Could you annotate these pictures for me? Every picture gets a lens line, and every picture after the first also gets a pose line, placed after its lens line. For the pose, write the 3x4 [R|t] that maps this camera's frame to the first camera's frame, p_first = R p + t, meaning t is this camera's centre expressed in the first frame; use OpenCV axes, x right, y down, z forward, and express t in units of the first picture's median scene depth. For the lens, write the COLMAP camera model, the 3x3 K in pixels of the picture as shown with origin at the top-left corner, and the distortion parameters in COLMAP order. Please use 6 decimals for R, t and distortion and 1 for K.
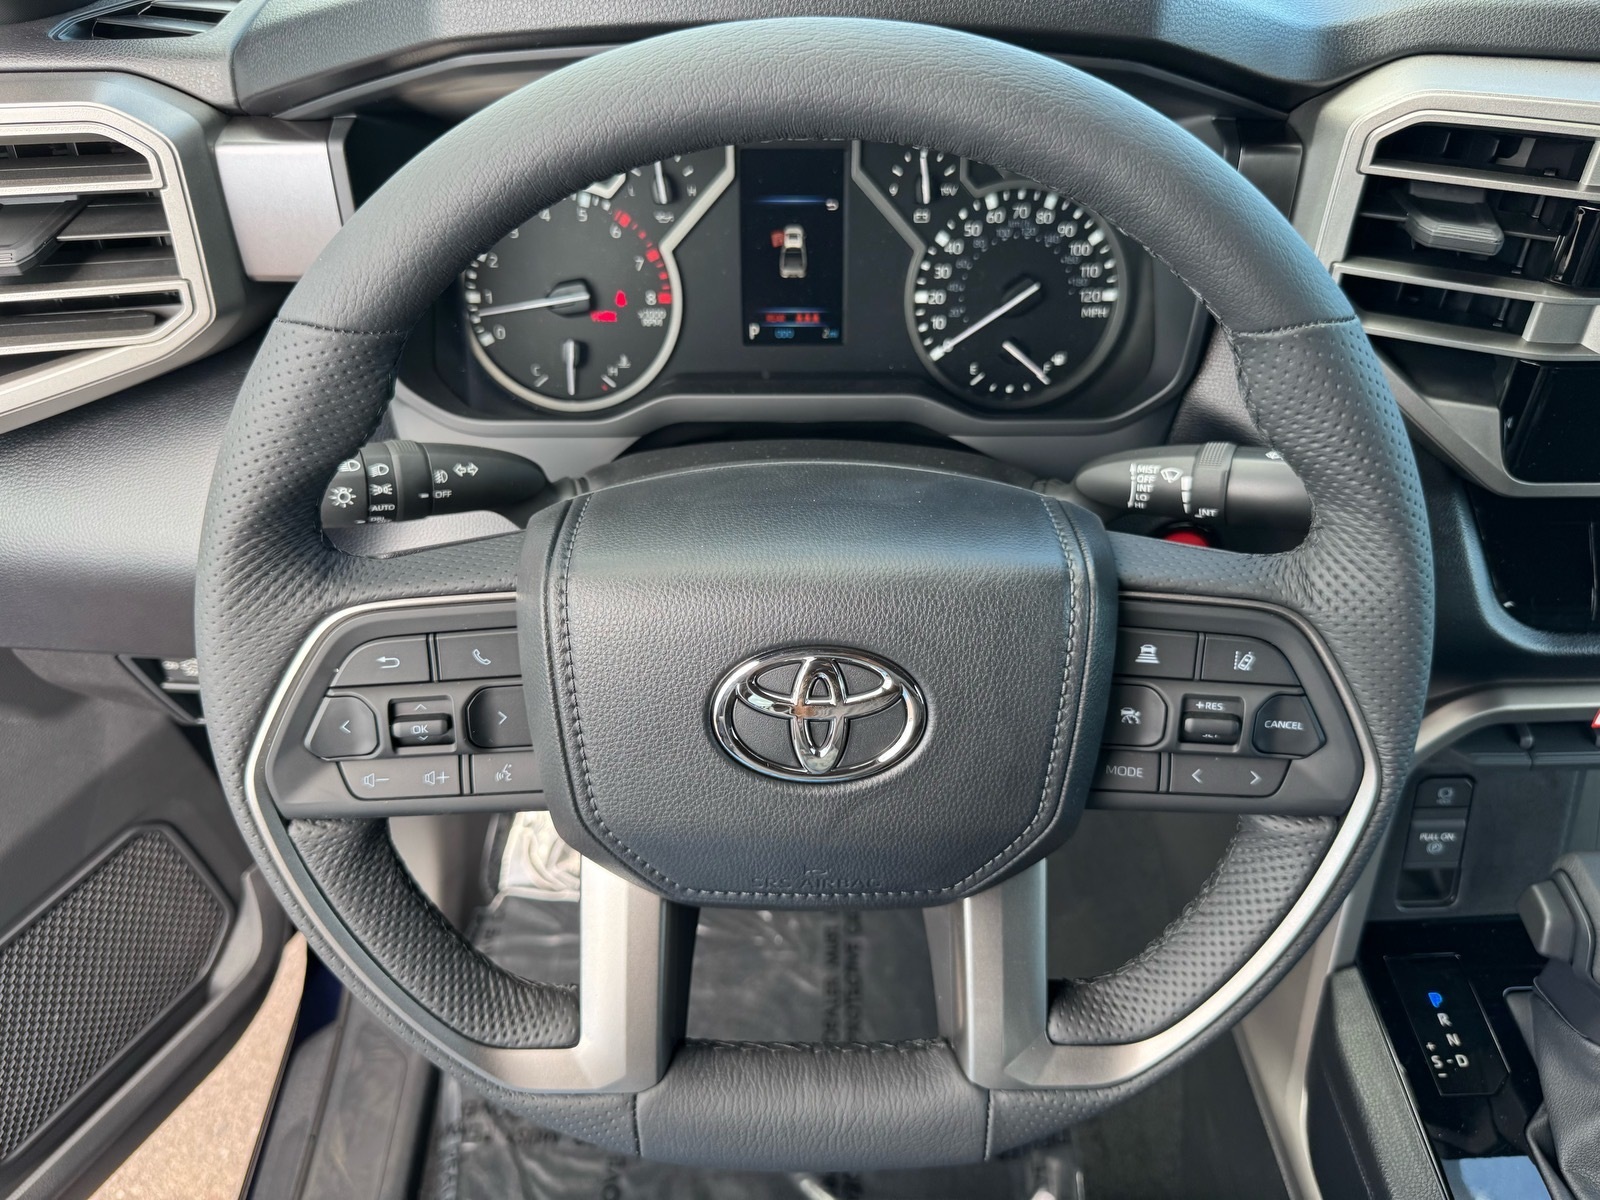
lens RADIAL K [[1159.2, 0, 800.0], [0, 1159.2, 600.0], [0, 0, 1]] dist [0.076887, -0.148563]
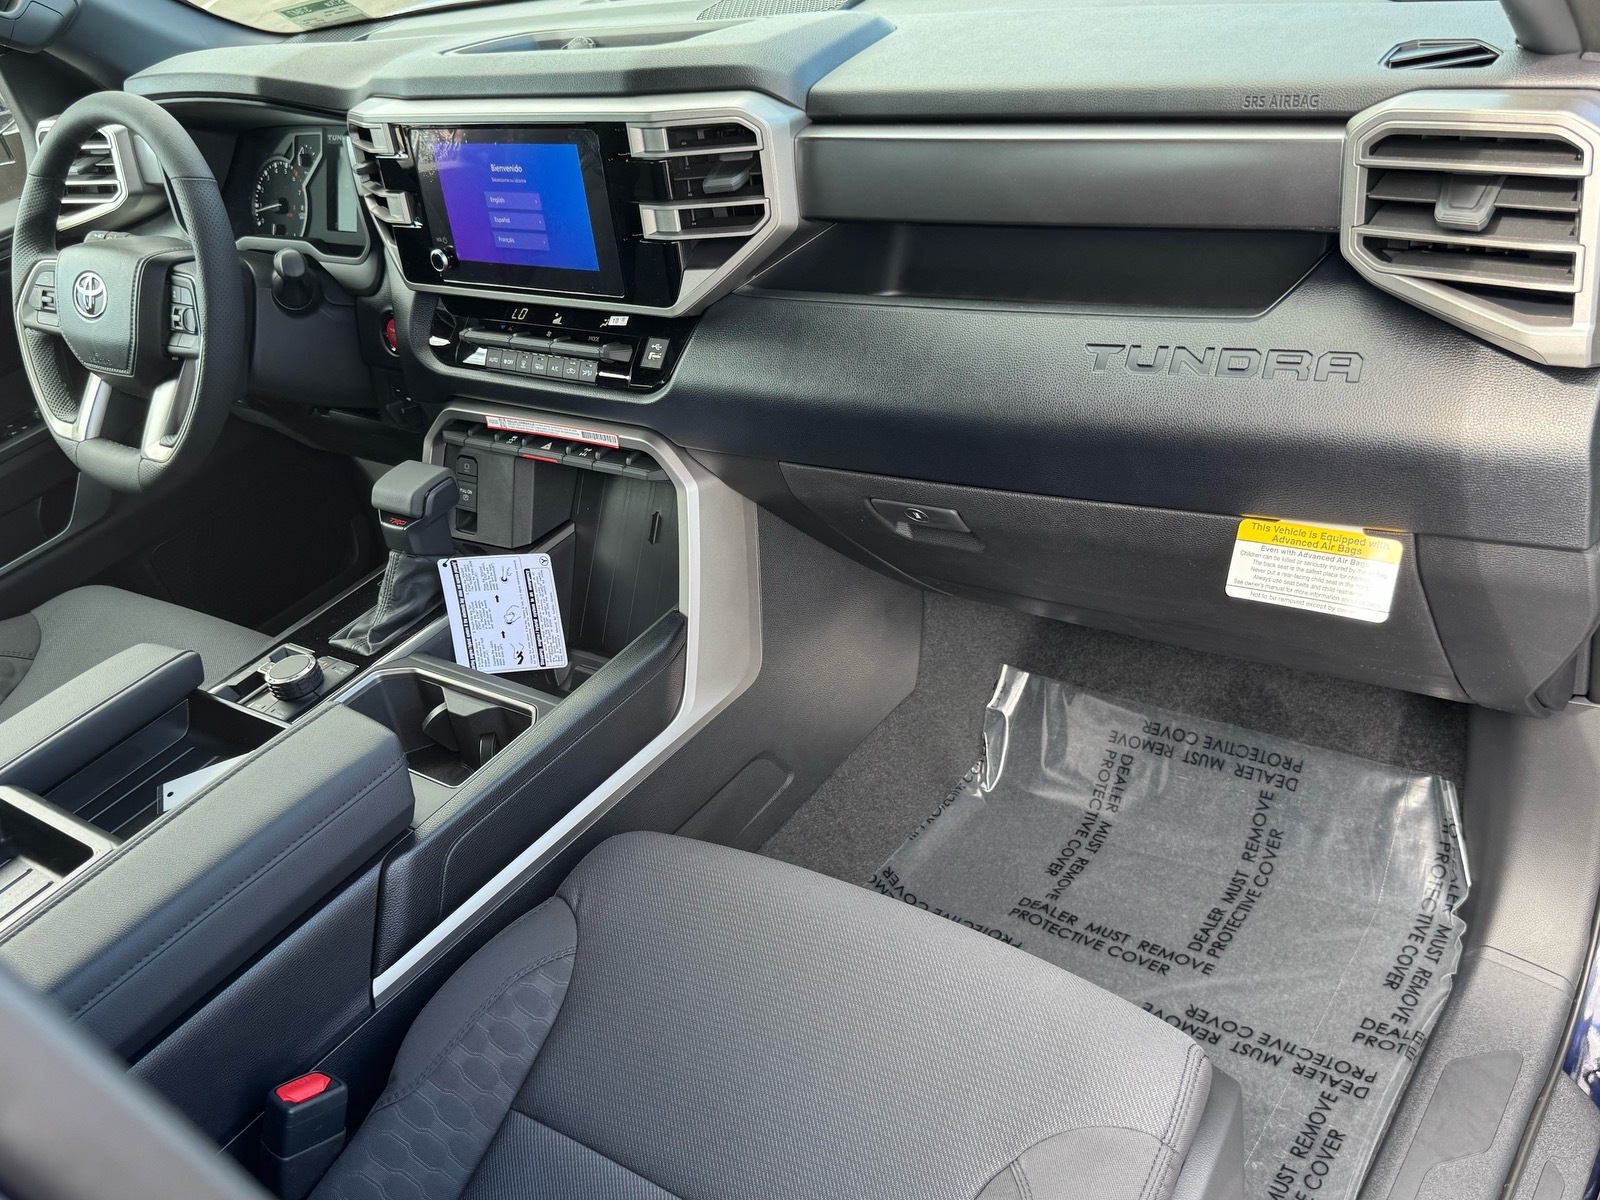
lens RADIAL K [[1456.6, 0, 790.7], [0, 1456.6, 606.4], [0, 0, 1]] dist [0.184952, -0.385612]
pose [[0.770519, 0.191362, -0.608014, 2.528987], [-0.266929, 0.963075, -0.035161, 0.336173], [0.578834, 0.189388, 0.793148, -0.593883]]
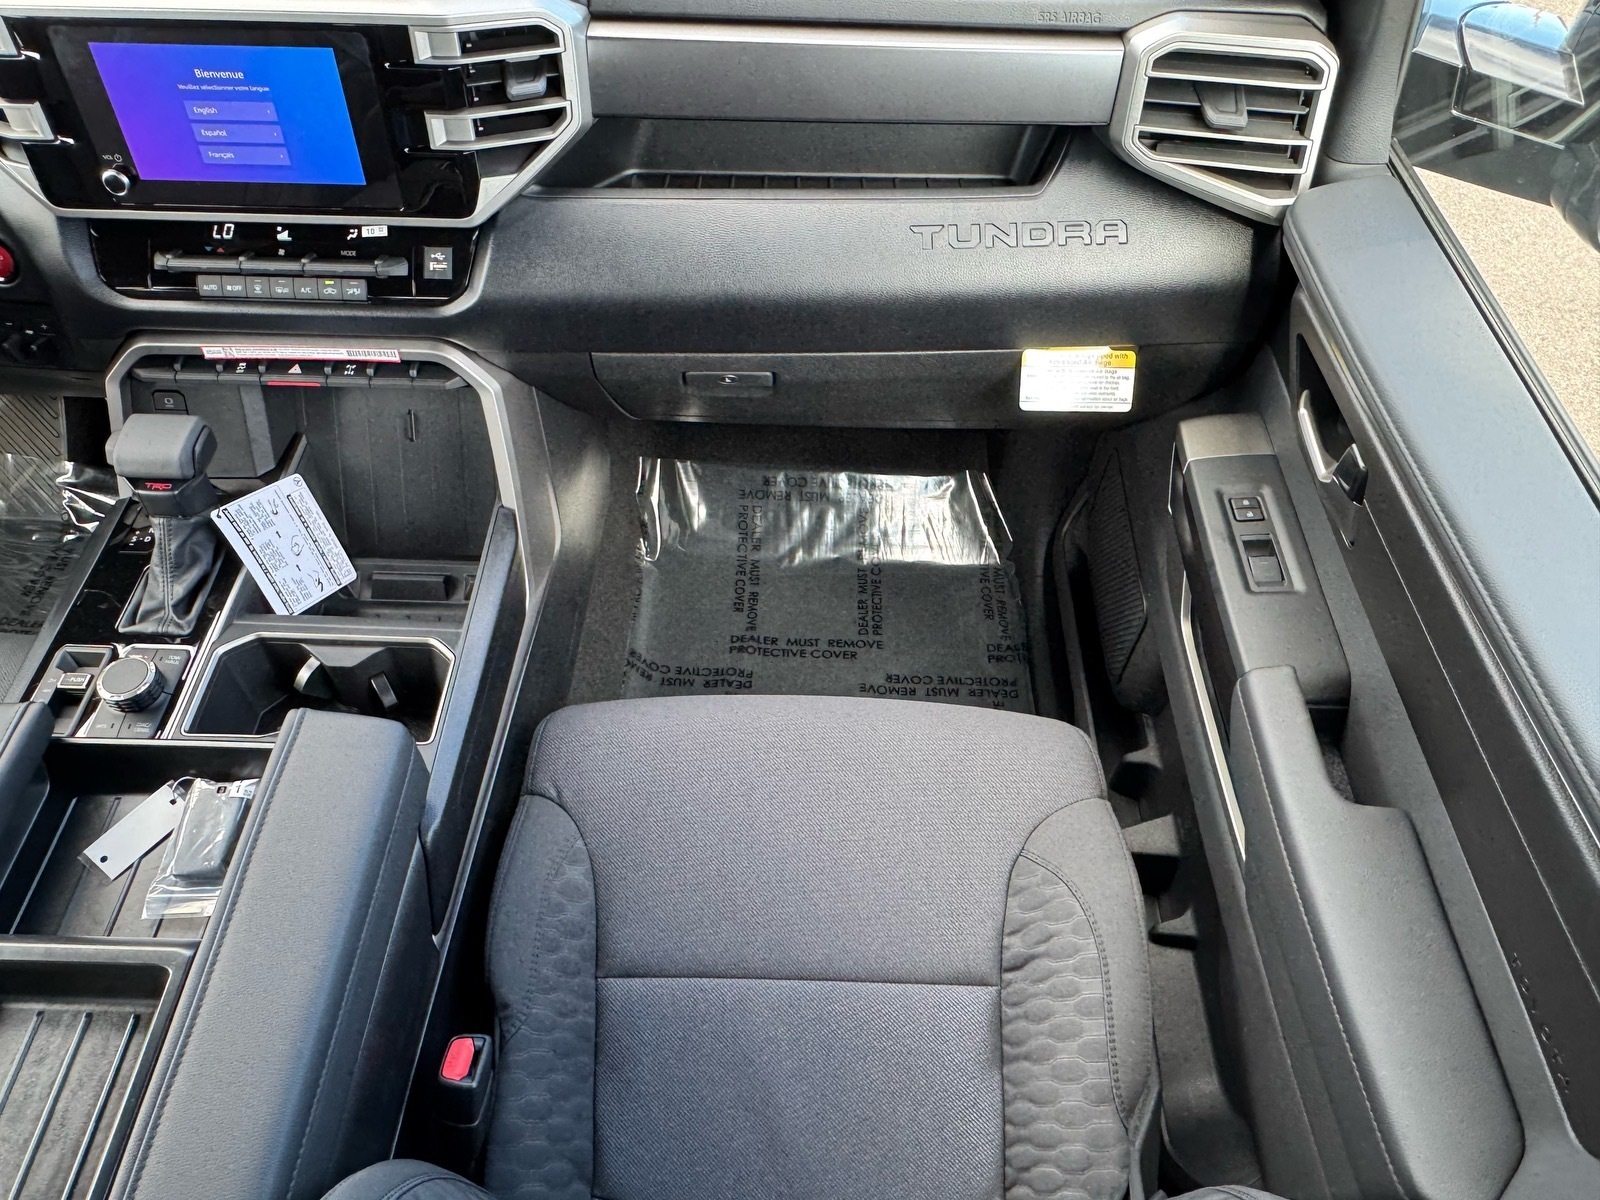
lens RADIAL K [[1118.0, 0, 776.3], [0, 1118.0, 604.8], [0, 0, 1]] dist [0.000175, 0.000909]
pose [[0.998460, 0.043442, -0.034507, 1.577744], [-0.038311, 0.989756, 0.137532, 0.205613], [0.040128, -0.135998, 0.989896, -0.720846]]
